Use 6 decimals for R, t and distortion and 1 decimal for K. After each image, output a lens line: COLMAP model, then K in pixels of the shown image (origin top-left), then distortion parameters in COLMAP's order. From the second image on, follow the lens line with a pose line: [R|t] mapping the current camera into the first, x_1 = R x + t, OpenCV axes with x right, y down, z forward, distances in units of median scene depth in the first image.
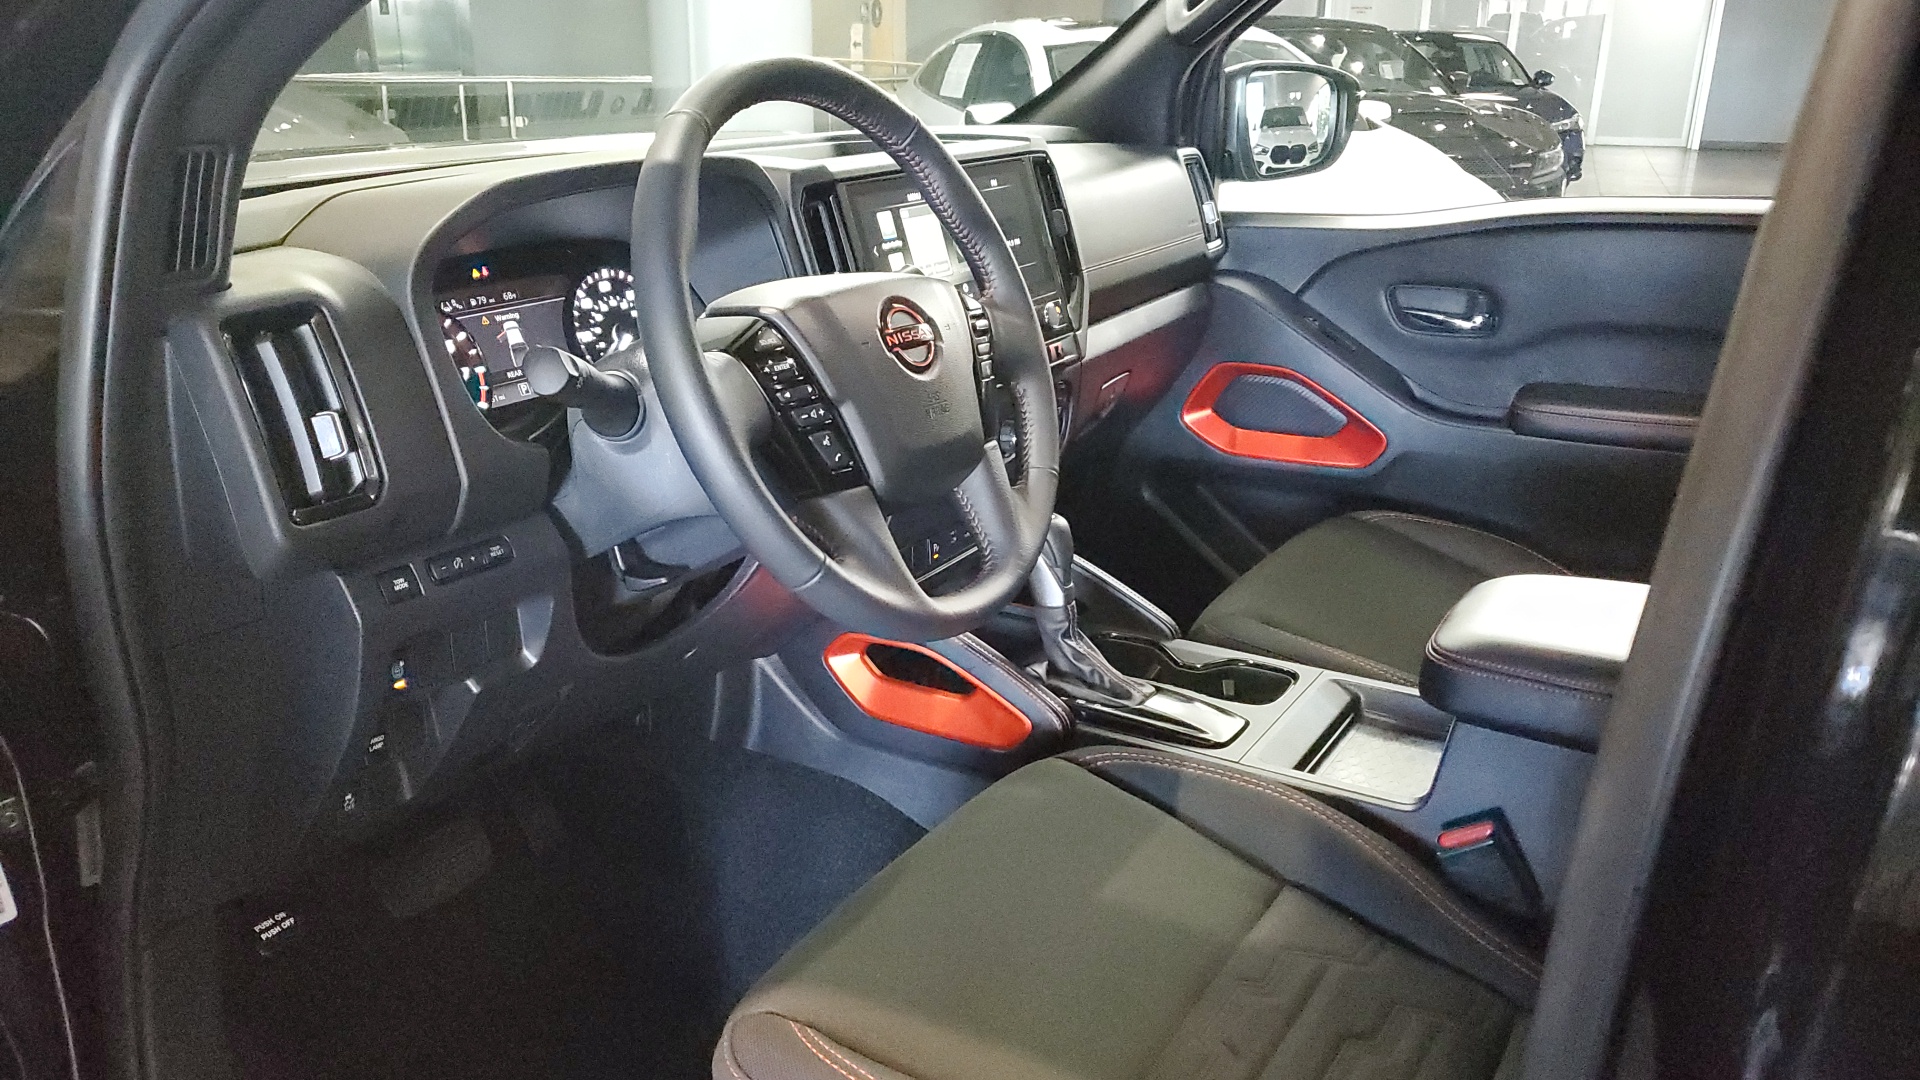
lens RADIAL K [[1511.1, 0, 939.9], [0, 1511.1, 596.7], [0, 0, 1]] dist [0.112288, -0.263248]
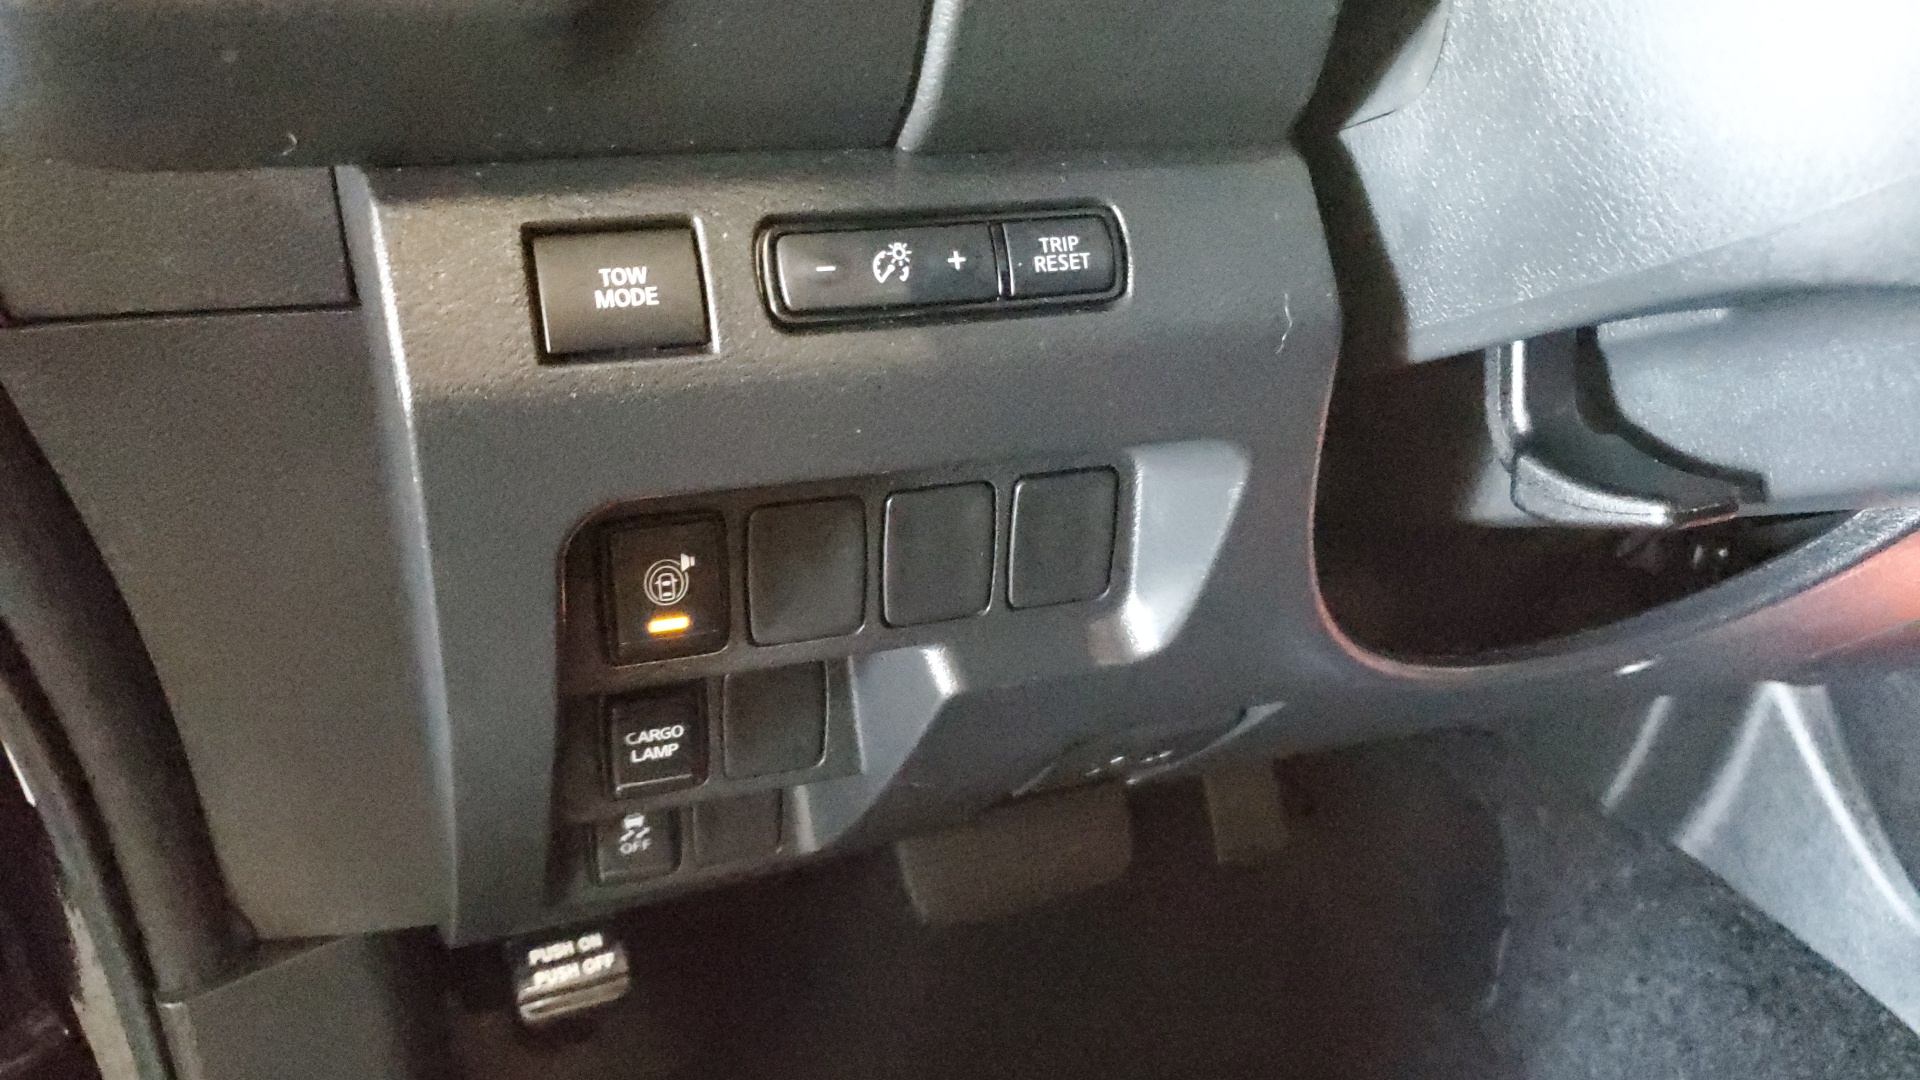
lens RADIAL K [[1621.2, 0, 960.0], [0, 1621.2, 540.0], [0, 0, 1]] dist [-0.008539, 0.000212]
pose [[0.827836, 0.290982, -0.479601, -0.147502], [-0.242417, 0.956563, 0.161928, -0.022285], [0.505887, -0.017787, 0.862416, 0.702273]]
